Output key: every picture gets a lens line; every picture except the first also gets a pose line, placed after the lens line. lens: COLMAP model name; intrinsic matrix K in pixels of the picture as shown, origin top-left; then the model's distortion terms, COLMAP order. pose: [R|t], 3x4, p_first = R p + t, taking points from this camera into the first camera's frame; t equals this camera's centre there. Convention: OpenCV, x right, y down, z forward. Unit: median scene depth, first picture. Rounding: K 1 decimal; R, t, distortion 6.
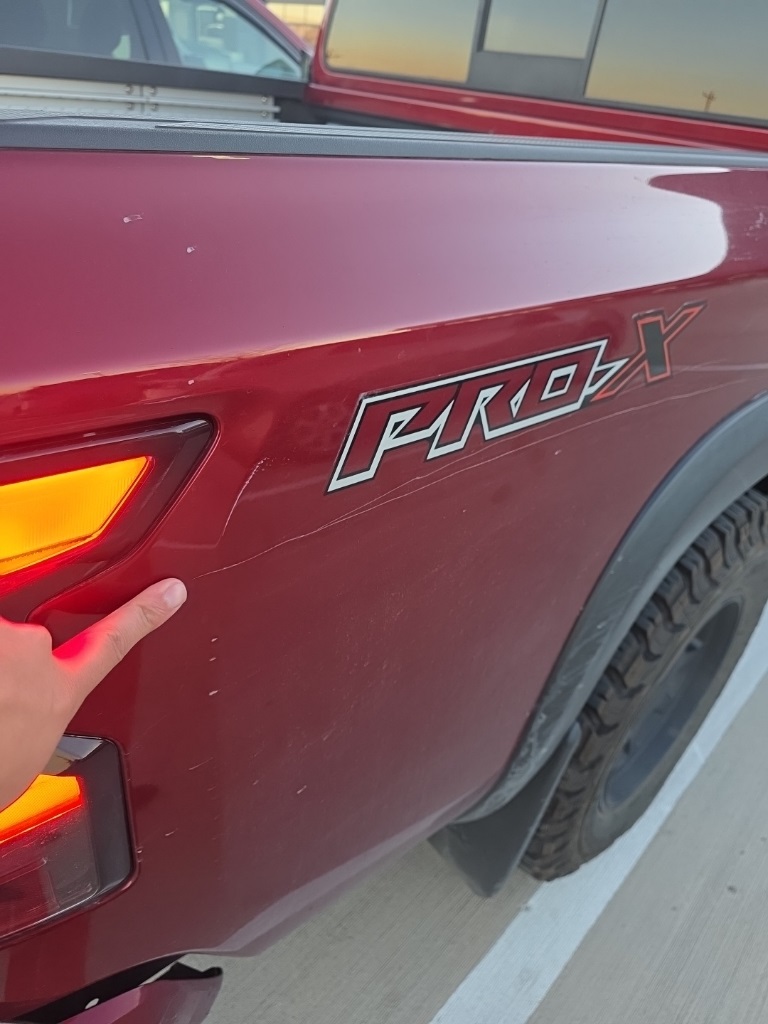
lens RADIAL K [[682.8, 0, 386.1], [0, 682.8, 501.9], [0, 0, 1]] dist [0.008232, -0.038961]
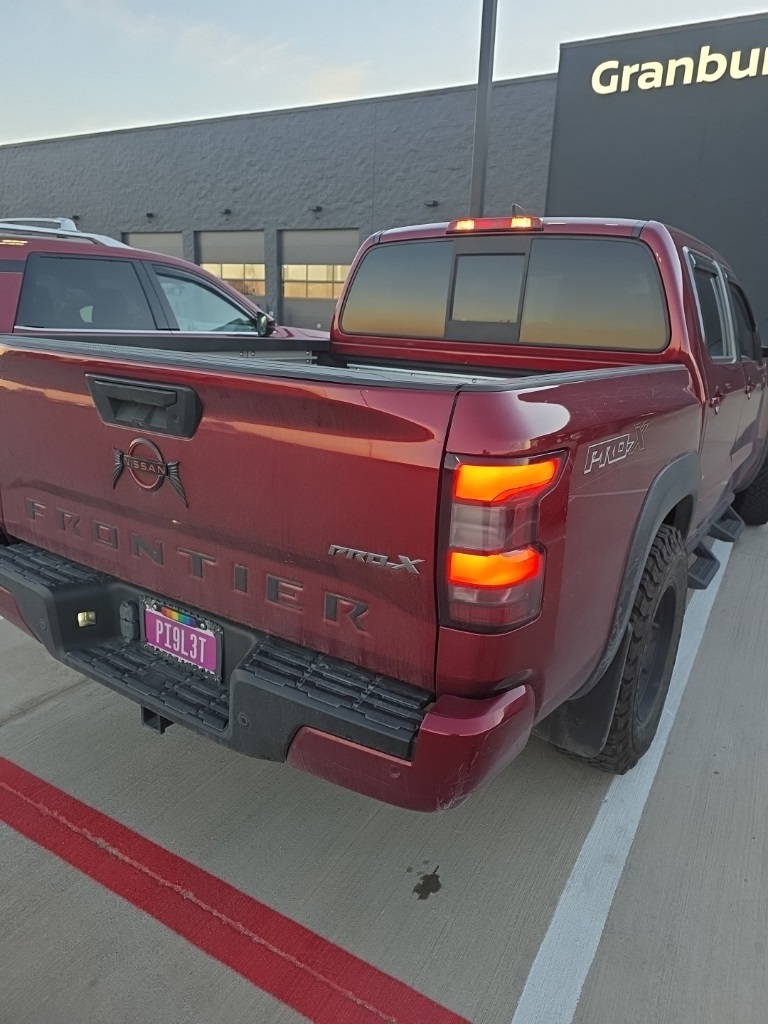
lens RADIAL K [[685.4, 0, 370.0], [0, 685.4, 514.4], [0, 0, 1]] dist [-0.001081, -0.027064]
pose [[0.976616, -0.112363, 0.183289, -0.909438], [0.156559, 0.955992, -0.248132, 0.439150], [-0.147342, 0.271025, 0.951229, -1.034516]]
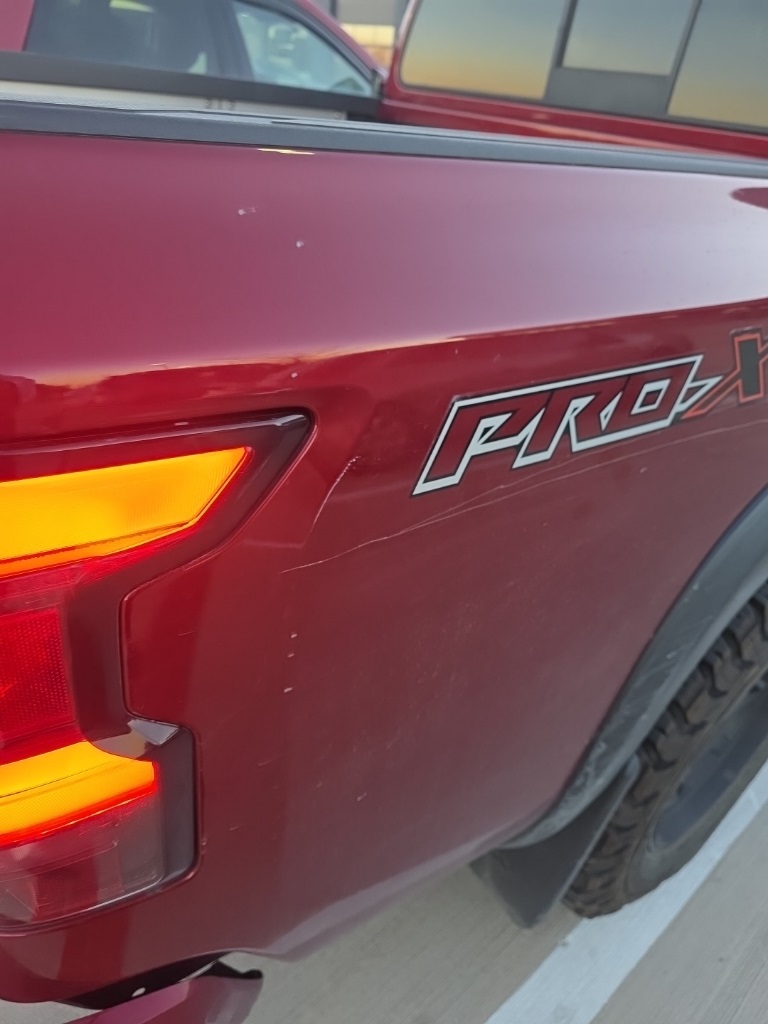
lens RADIAL K [[685.4, 0, 370.0], [0, 685.4, 514.4], [0, 0, 1]] dist [-0.001081, -0.027064]
pose [[0.995001, 0.053717, -0.084184, -0.033326], [-0.054531, 0.998485, -0.007398, 0.012818], [0.083659, 0.011951, 0.996423, 0.004473]]
